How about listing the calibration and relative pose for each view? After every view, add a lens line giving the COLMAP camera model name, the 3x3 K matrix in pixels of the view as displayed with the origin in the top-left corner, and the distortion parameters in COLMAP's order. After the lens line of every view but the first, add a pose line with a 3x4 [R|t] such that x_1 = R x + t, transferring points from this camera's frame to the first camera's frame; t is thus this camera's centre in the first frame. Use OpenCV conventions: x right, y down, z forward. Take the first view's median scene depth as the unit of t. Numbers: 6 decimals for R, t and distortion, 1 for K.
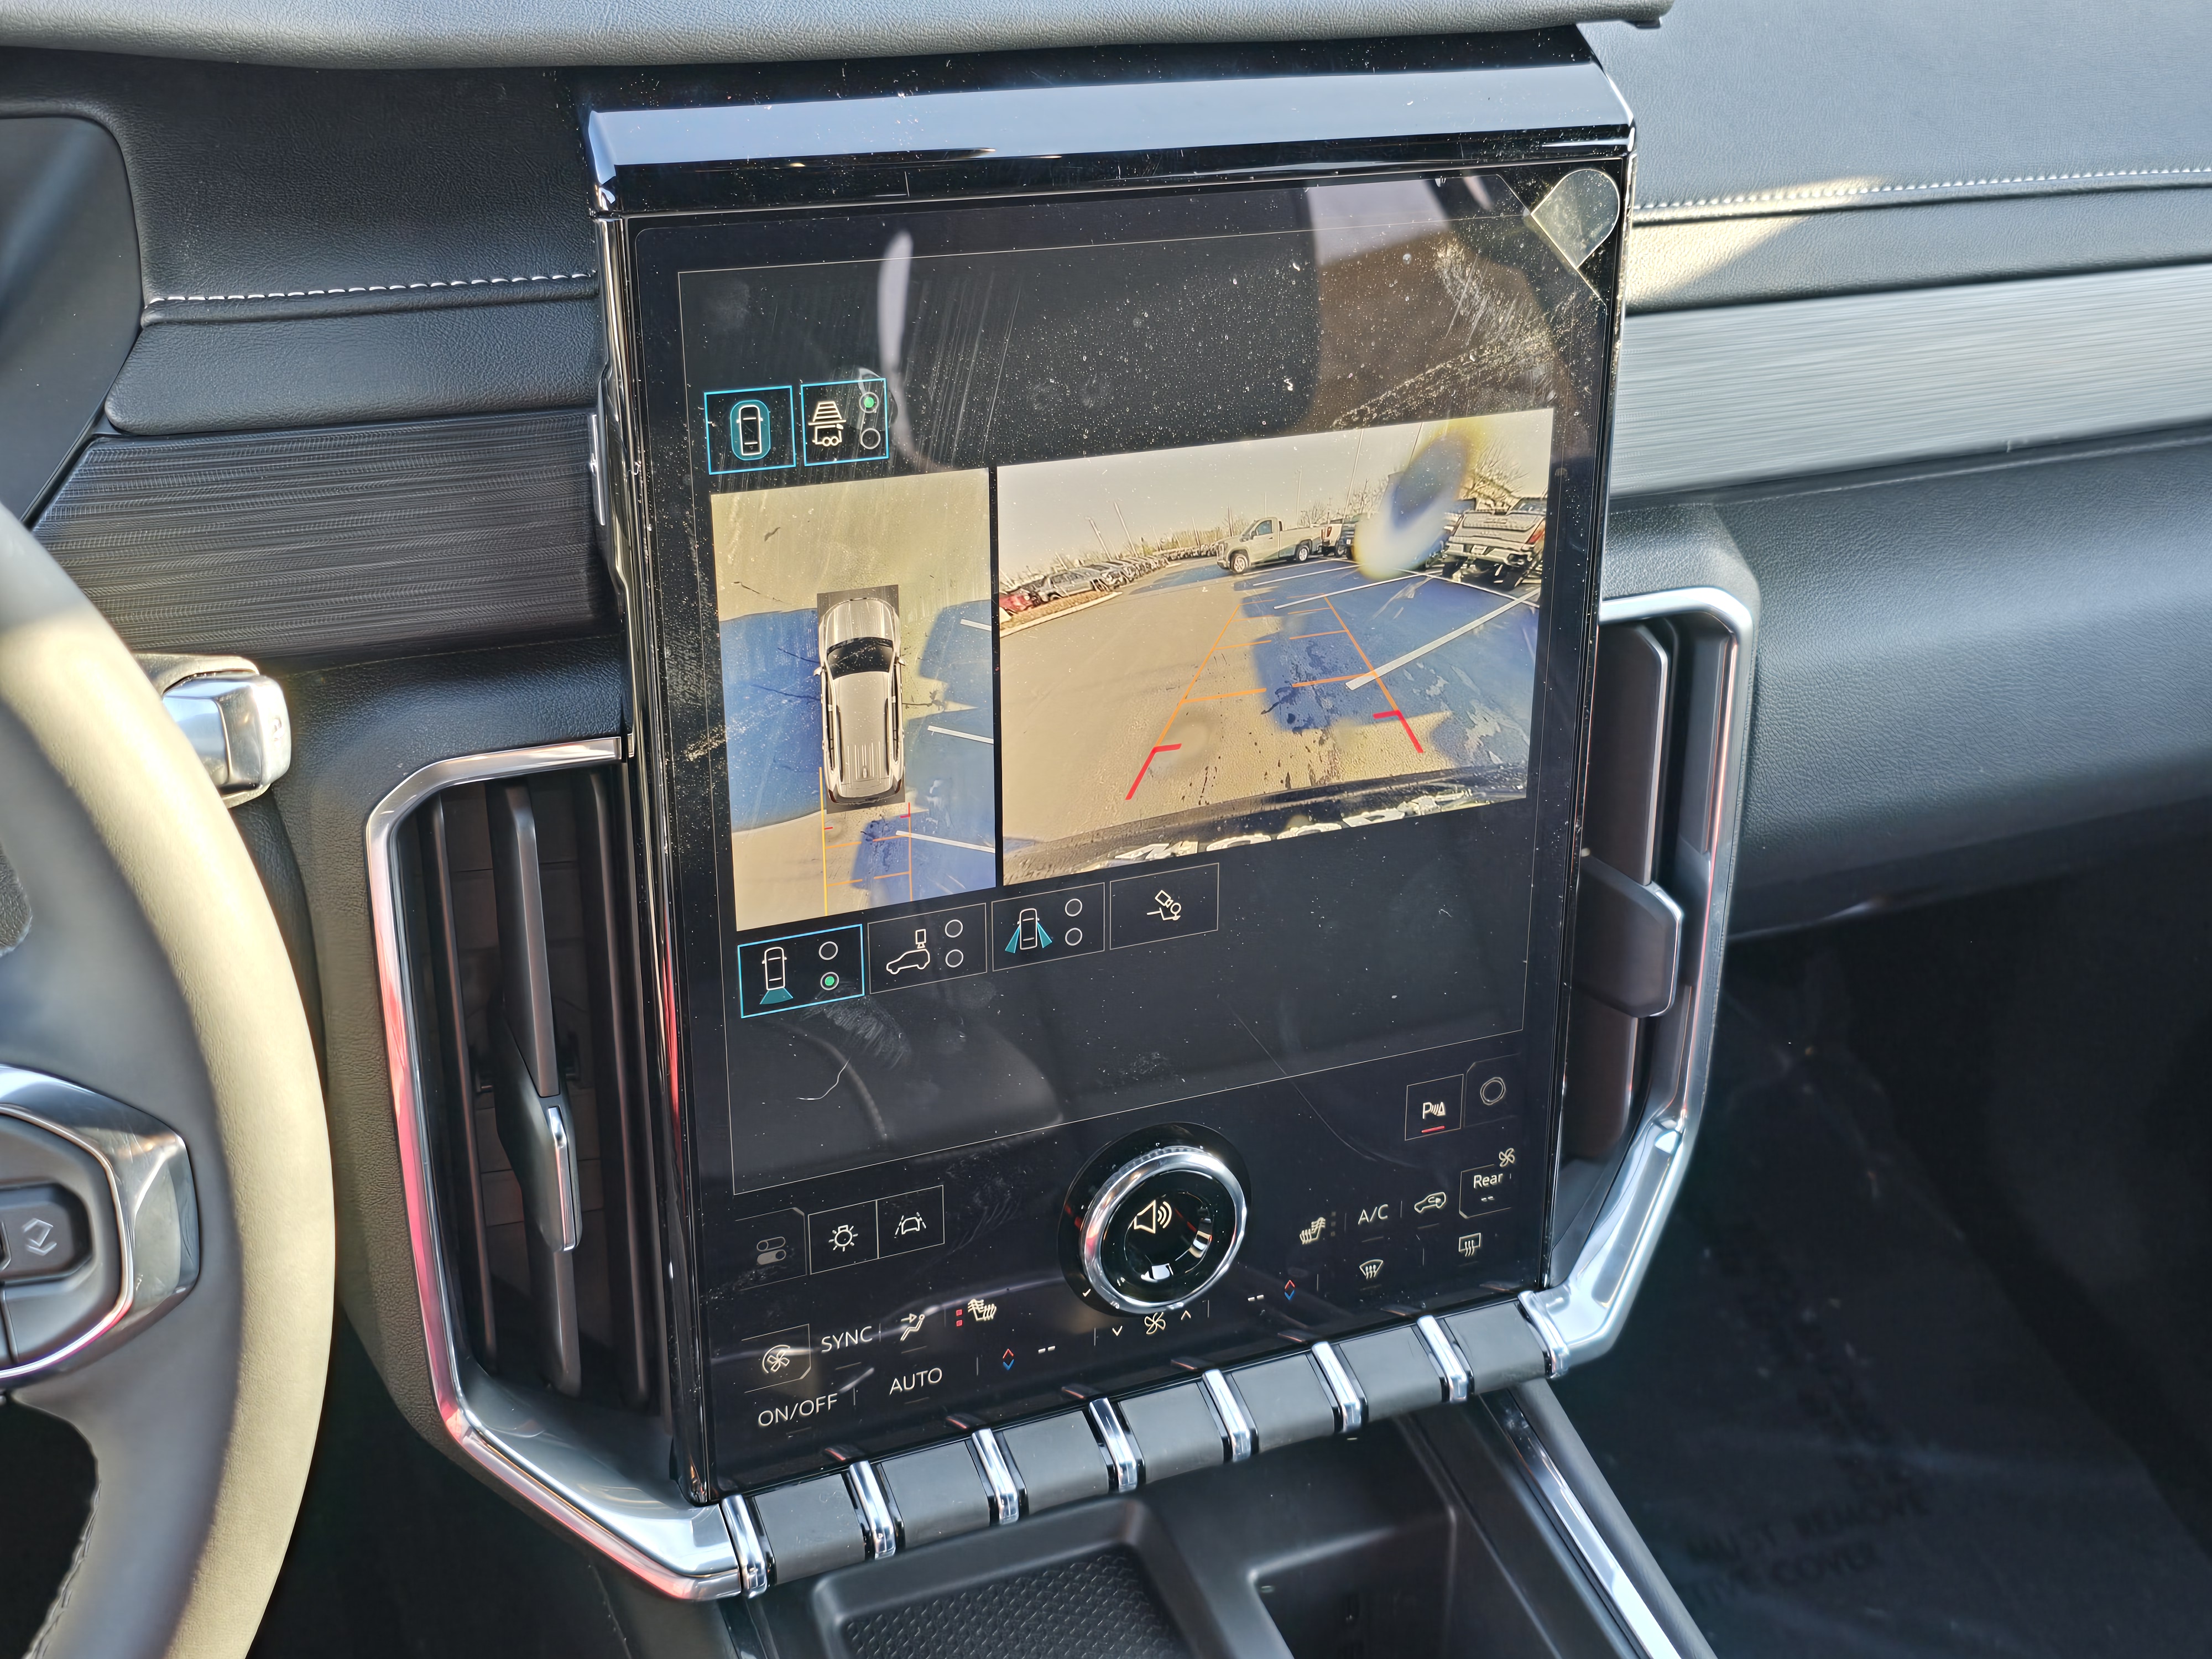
lens RADIAL K [[2500.0, 0, 1141.7], [0, 2500.0, 772.3], [0, 0, 1]] dist [0.099074, 0.000000]
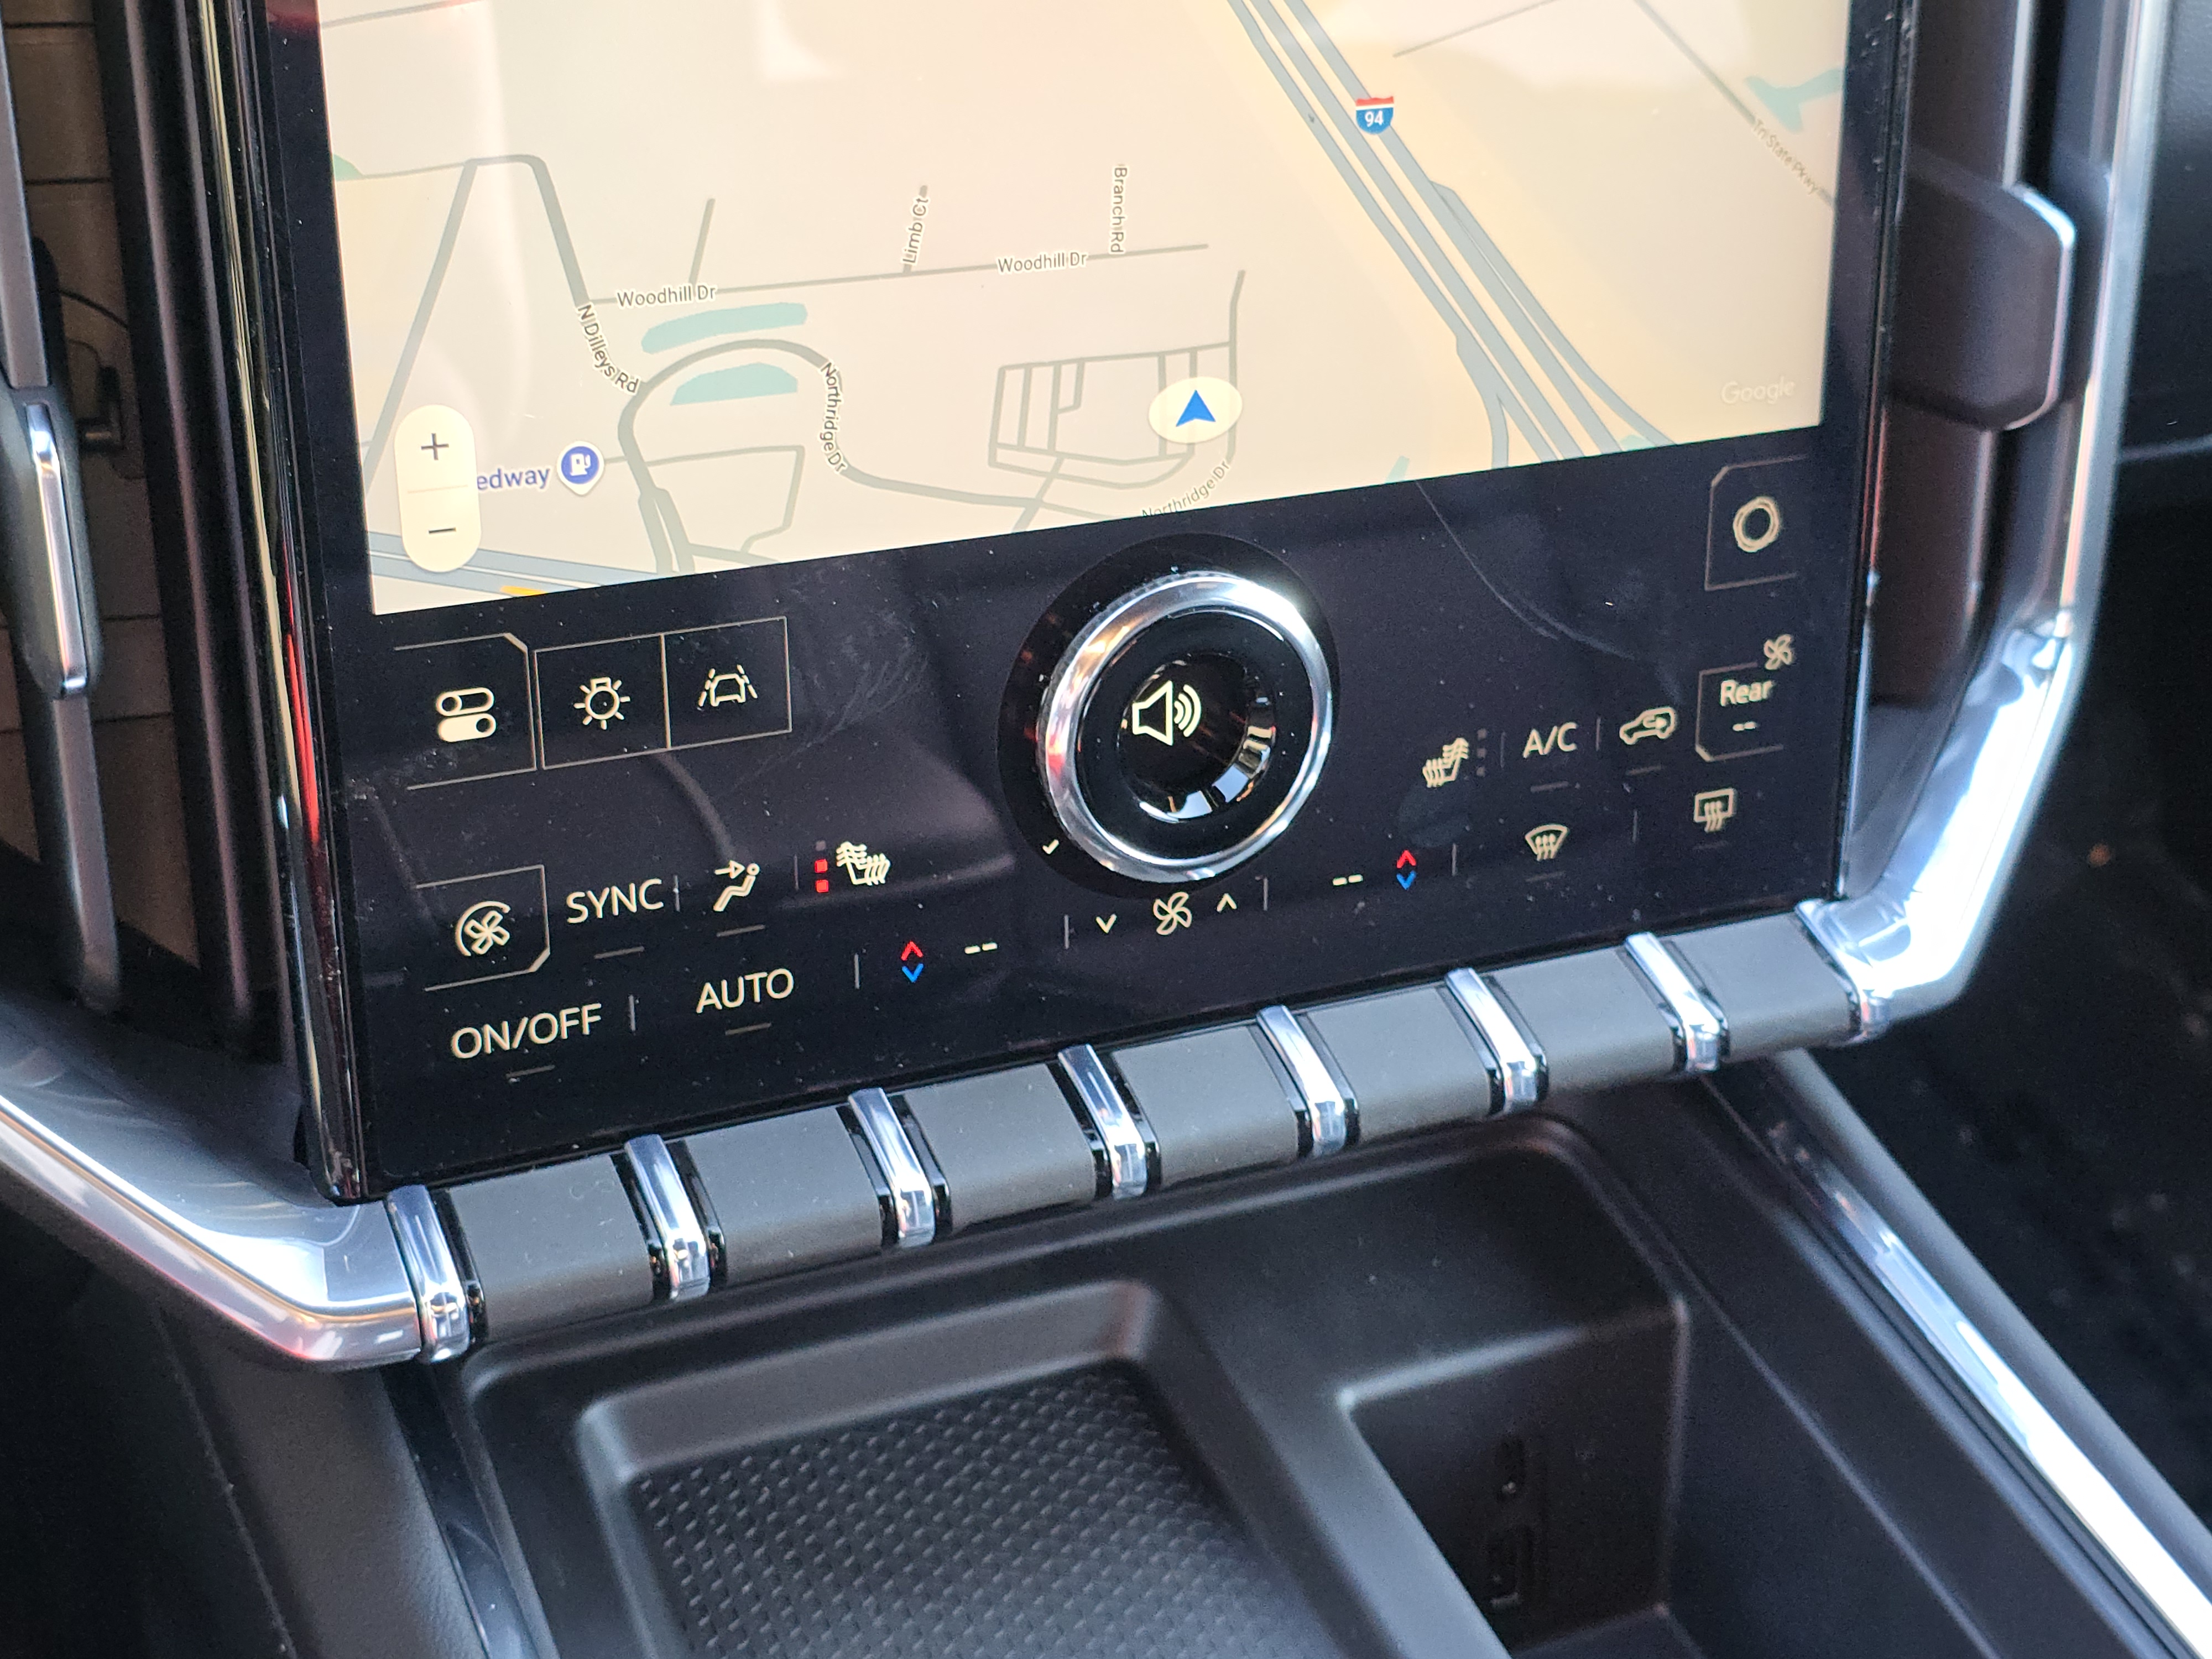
lens RADIAL K [[3066.3, 0, 1123.6], [0, 3066.3, 758.8], [0, 0, 1]] dist [0.107606, 0.000000]
pose [[0.999824, -0.016854, 0.008204, -0.011198], [0.017097, 0.999391, -0.030417, 0.213373], [-0.007686, 0.030552, 0.999504, 0.323747]]
